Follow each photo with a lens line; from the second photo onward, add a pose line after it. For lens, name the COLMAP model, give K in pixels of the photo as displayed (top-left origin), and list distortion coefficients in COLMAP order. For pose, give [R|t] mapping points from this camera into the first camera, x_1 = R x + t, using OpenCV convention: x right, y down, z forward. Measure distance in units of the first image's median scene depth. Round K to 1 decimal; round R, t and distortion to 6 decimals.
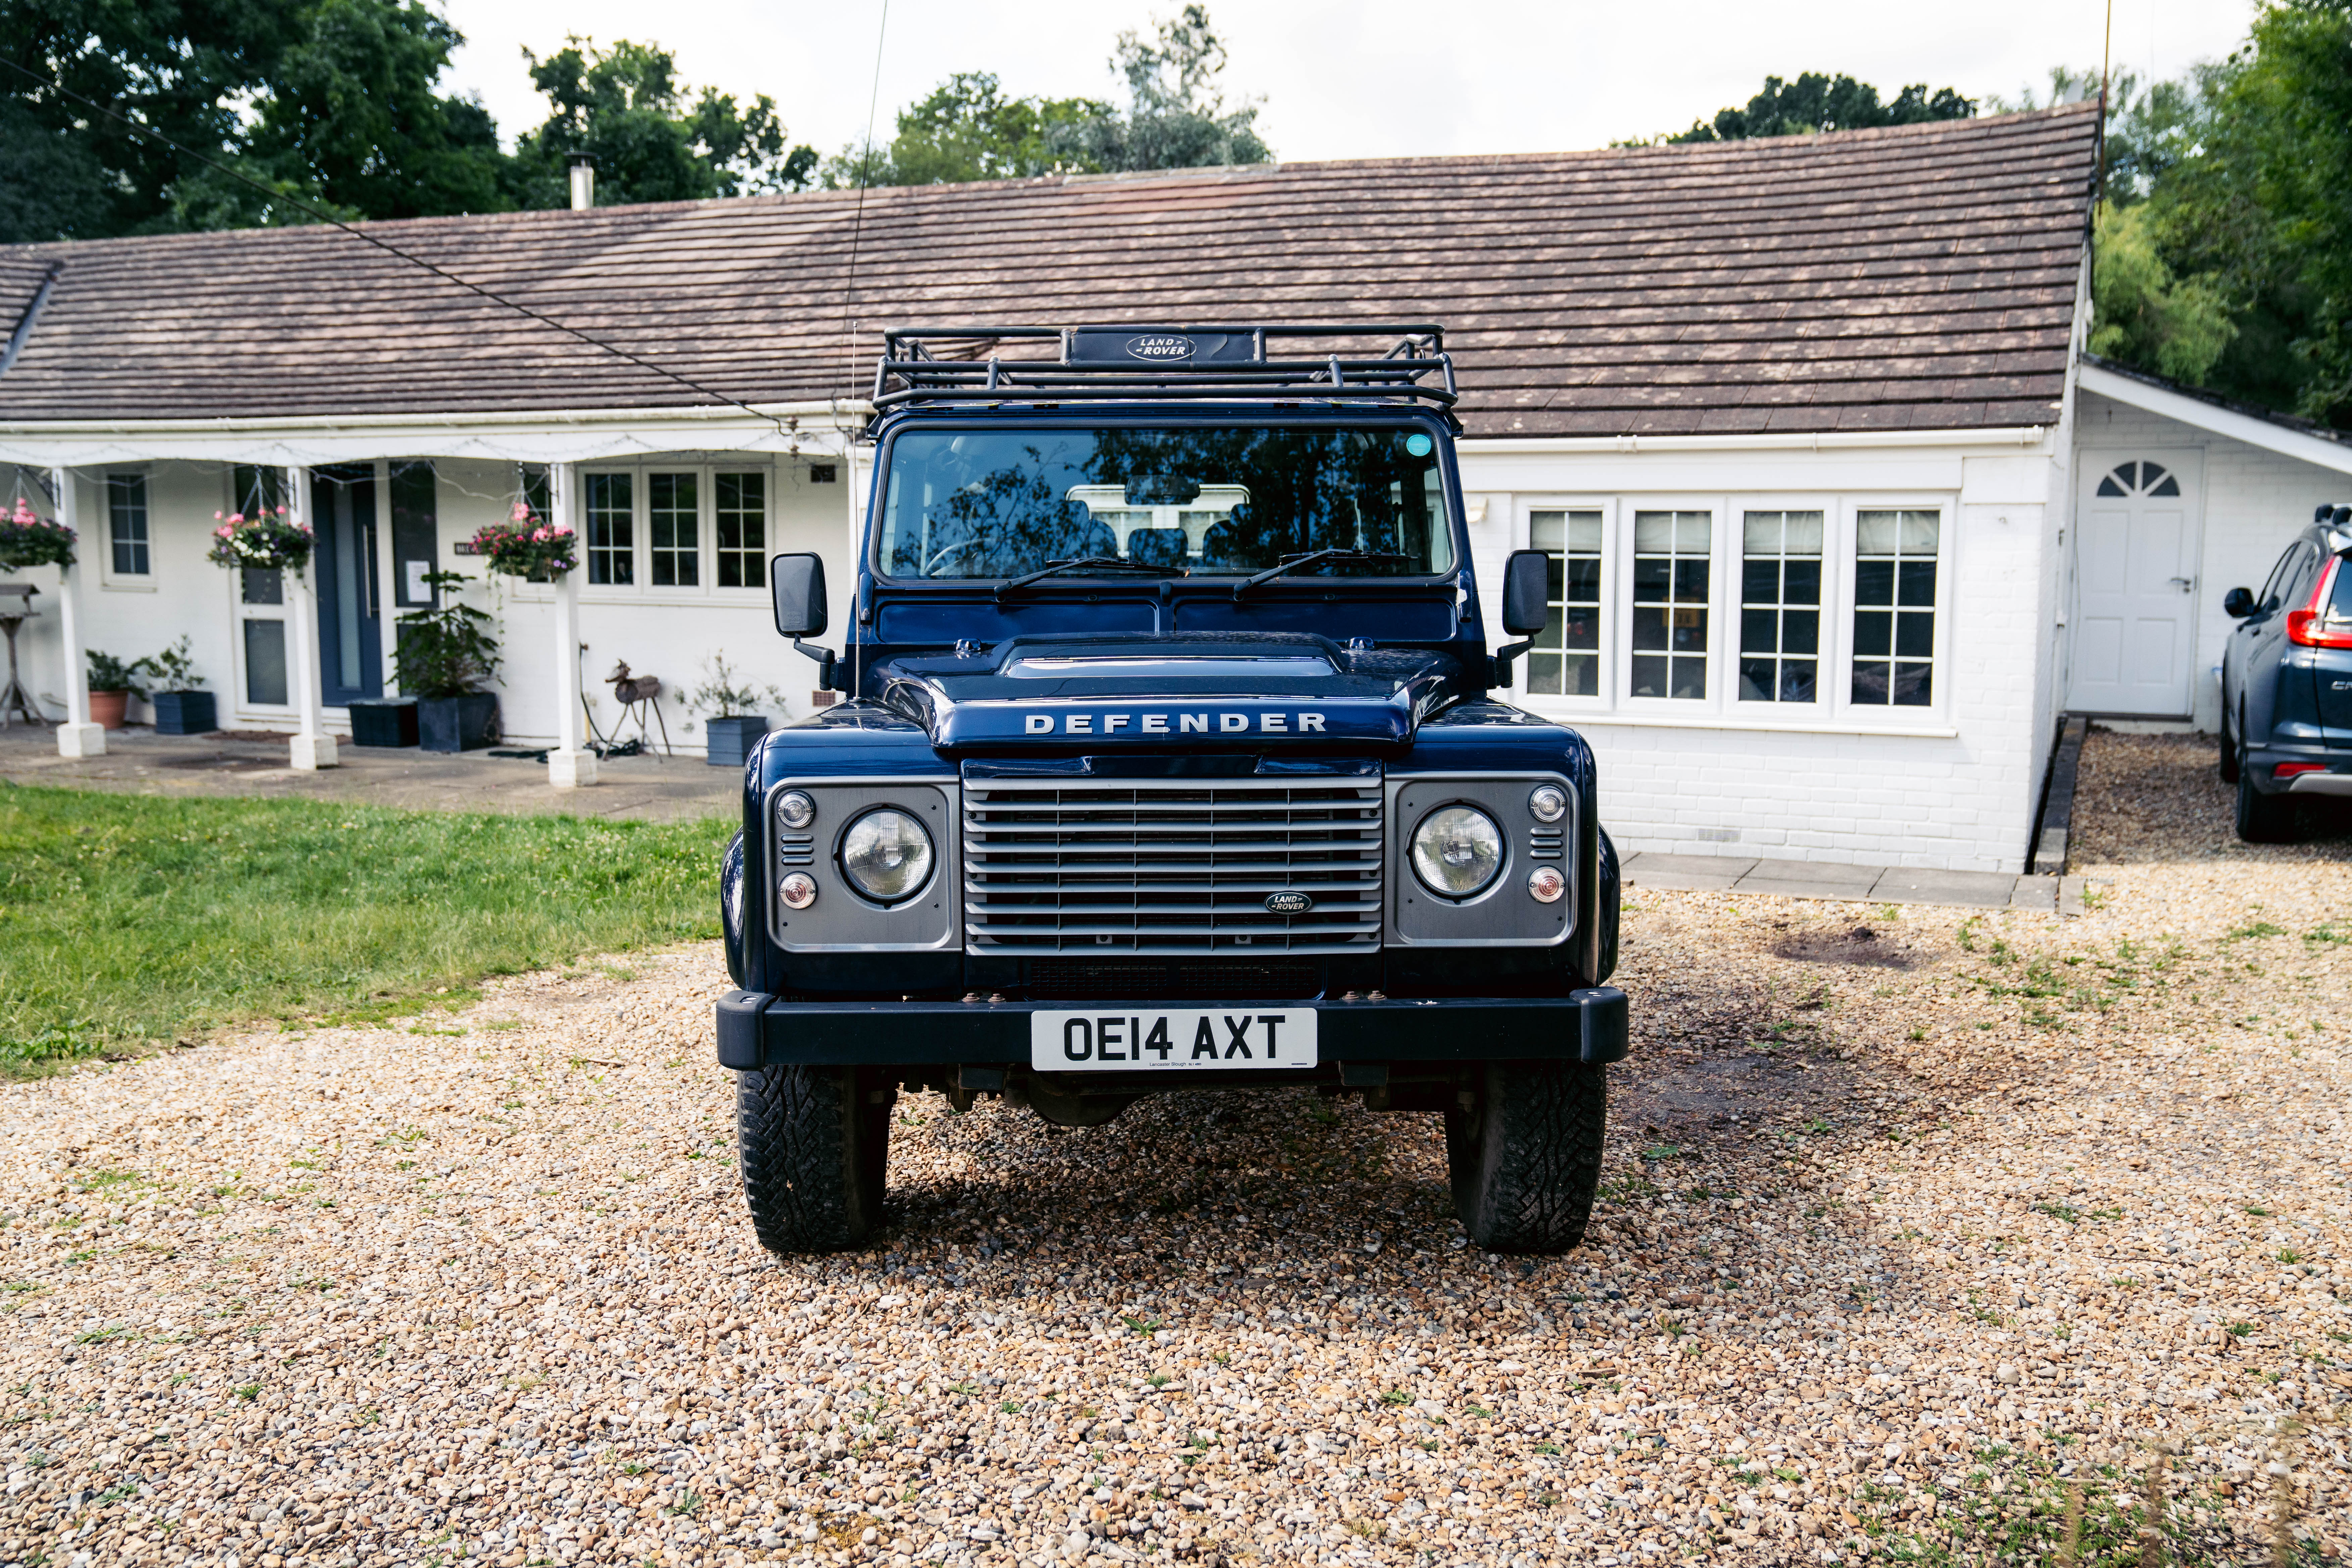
lens RADIAL K [[2090.4, 0, 1165.9], [0, 2090.4, 827.3], [0, 0, 1]] dist [-0.002020, 0.014311]
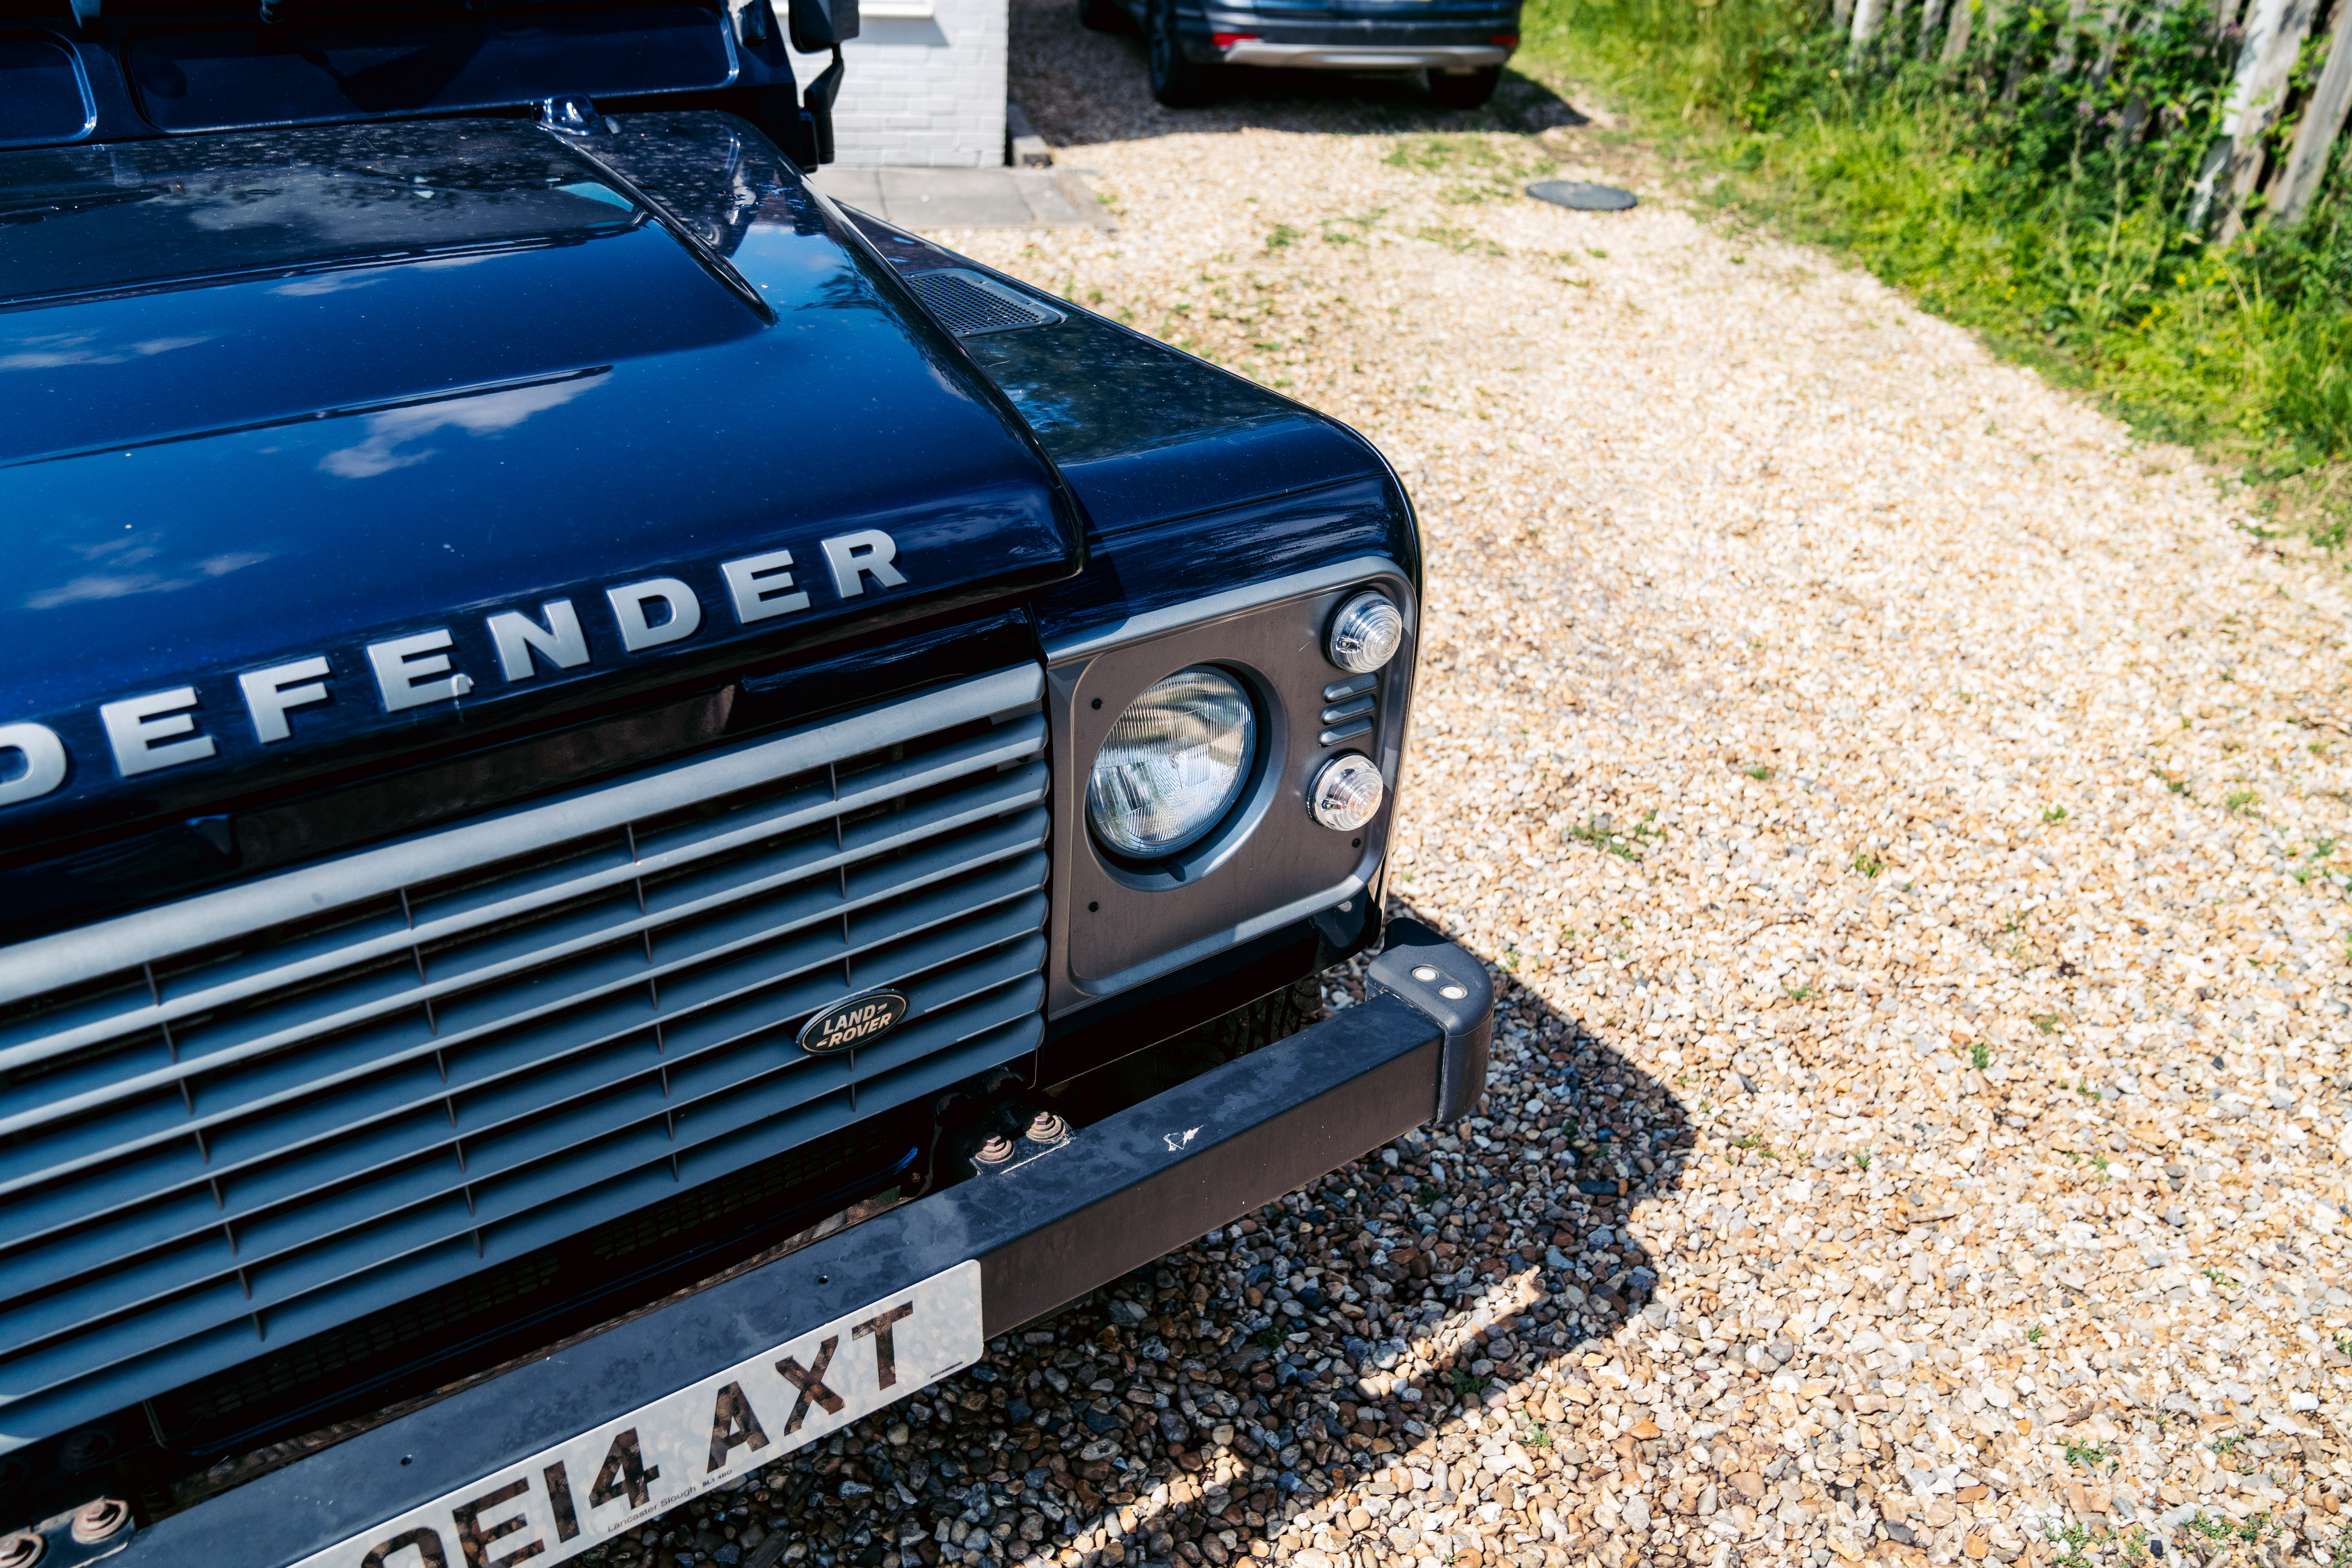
lens RADIAL K [[1779.7, 0, 1141.8], [0, 1779.7, 771.1], [0, 0, 1]] dist [-0.115687, 0.088743]
pose [[0.821055, -0.255582, 0.510437, -0.049380], [0.030975, 0.912802, 0.407226, -0.128068], [-0.570007, -0.318544, 0.757378, 0.681119]]
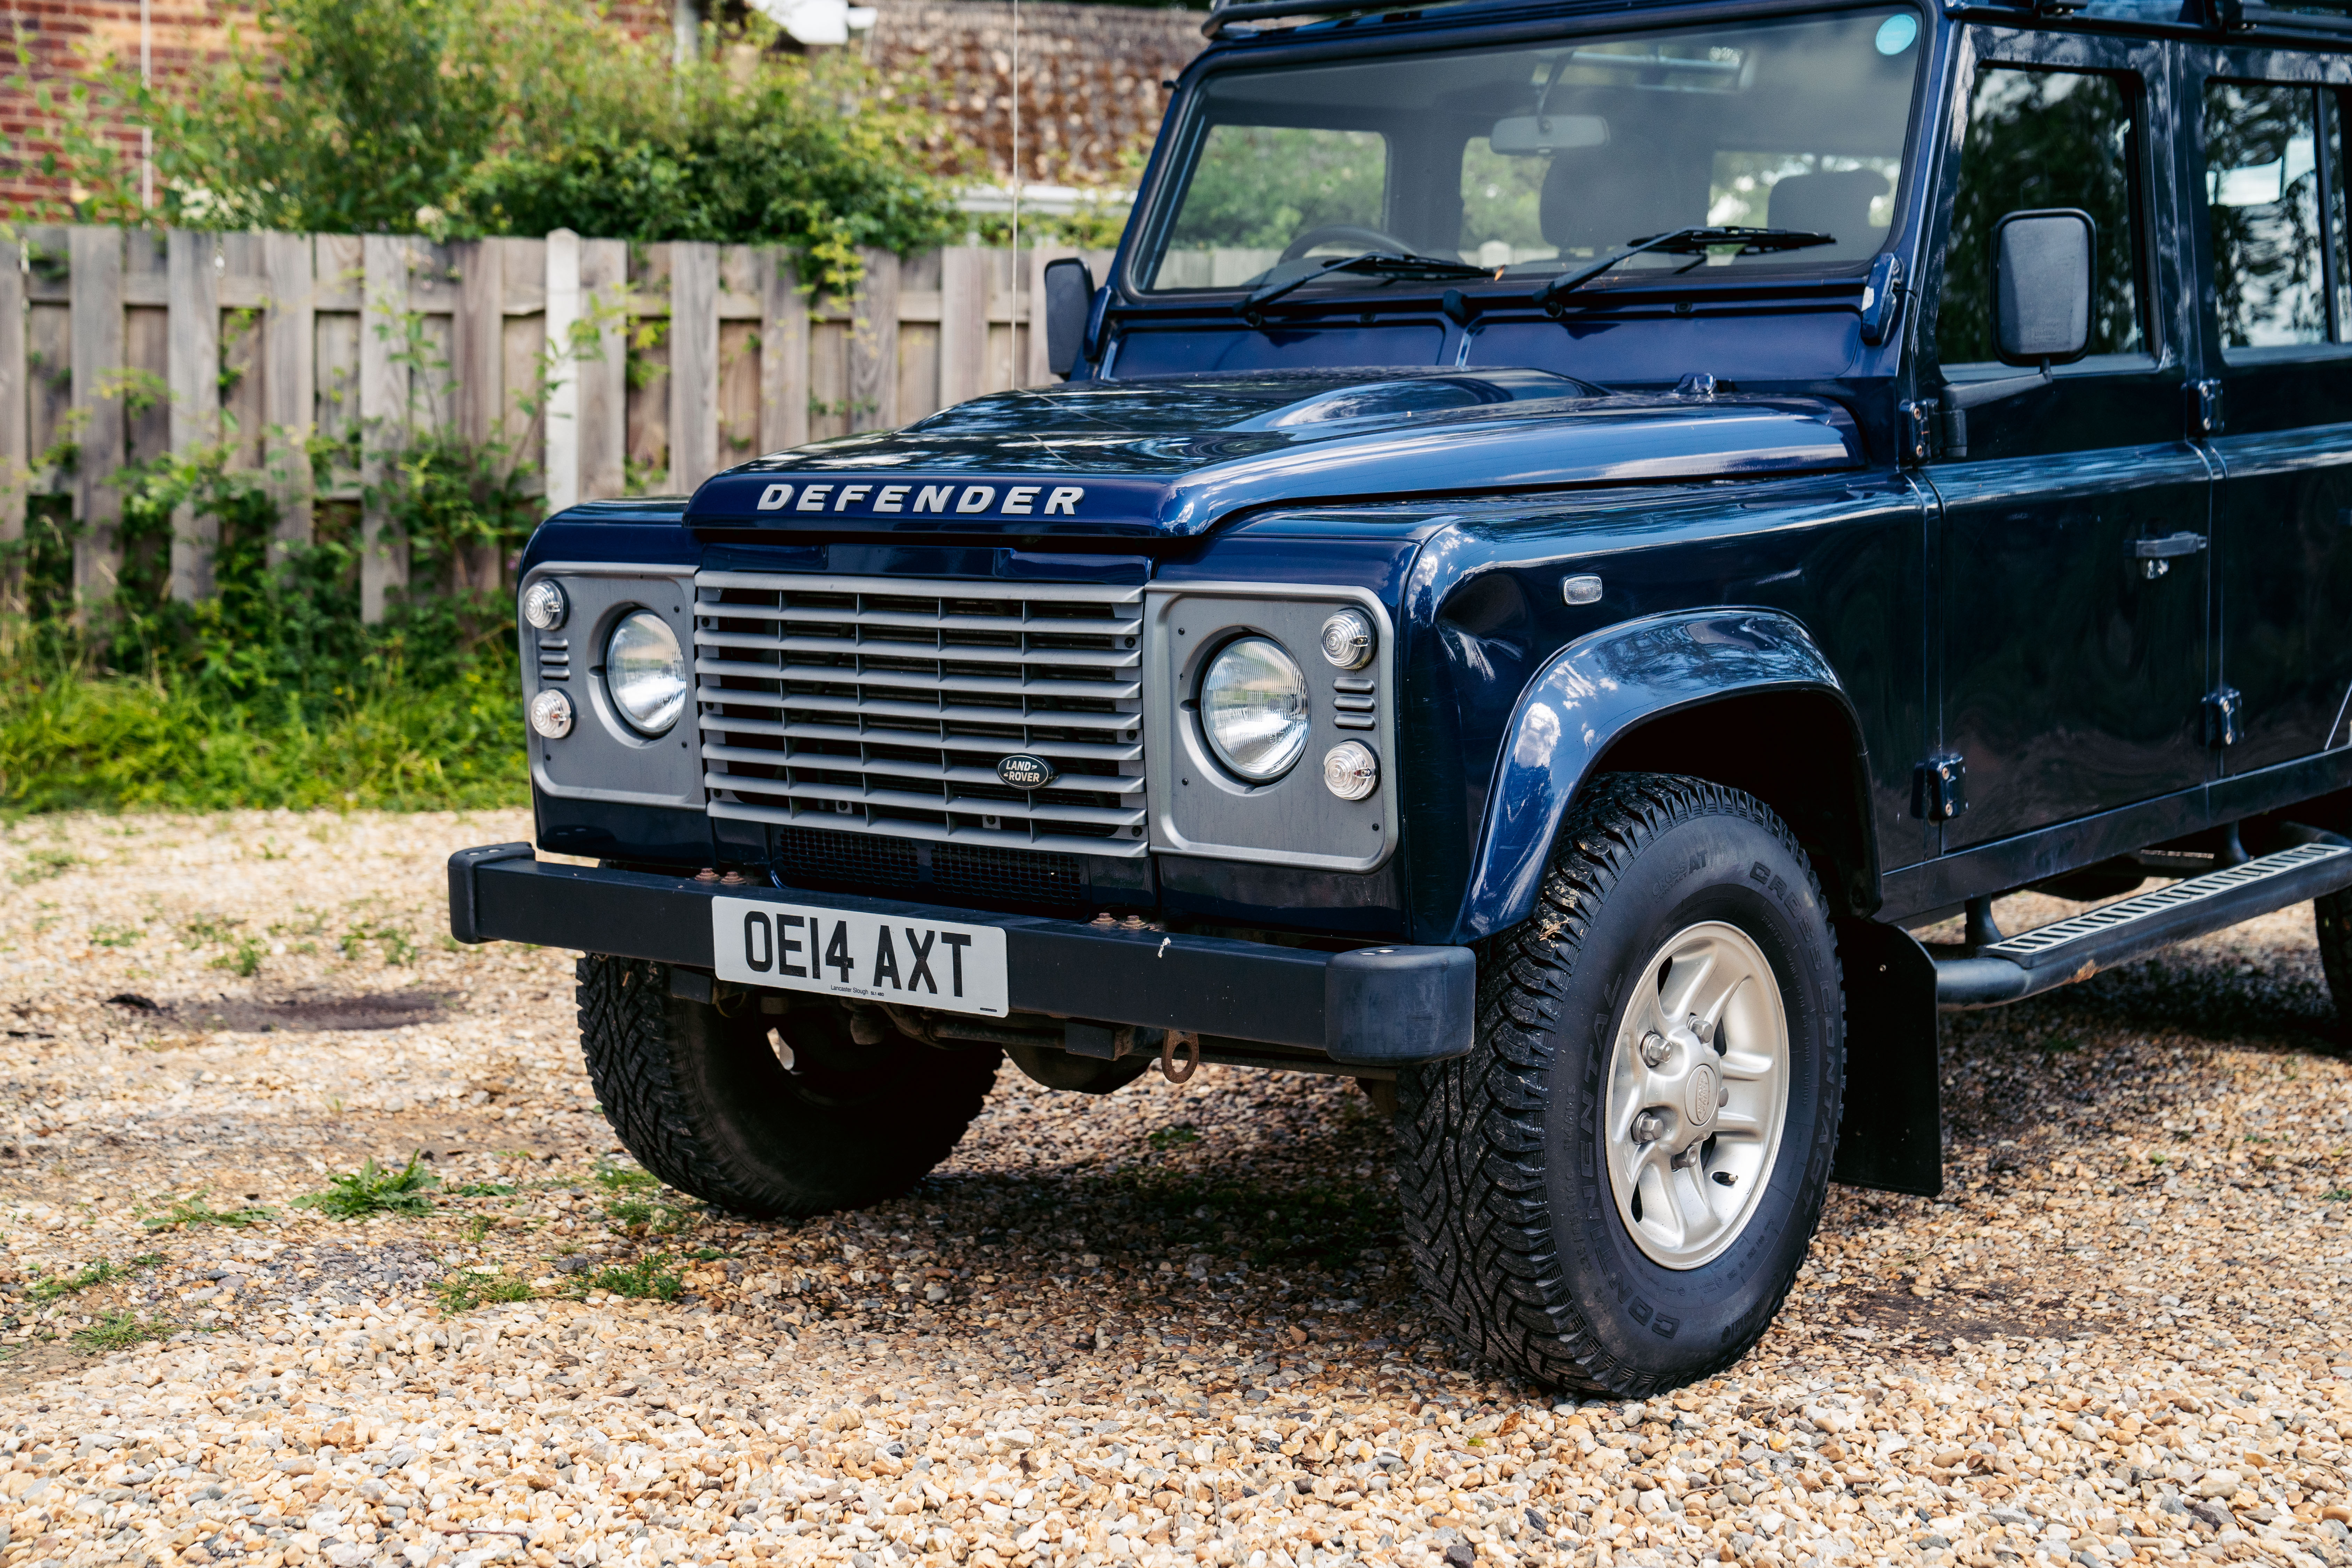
lens RADIAL K [[3468.8, 0, 1209.6], [0, 3468.8, 793.8], [0, 0, 1]] dist [0.128083, 0.551876]
pose [[0.768944, 0.068838, -0.635599, 0.748824], [-0.056008, 0.997617, 0.040288, -0.004229], [0.636858, 0.004619, 0.770967, 0.170140]]
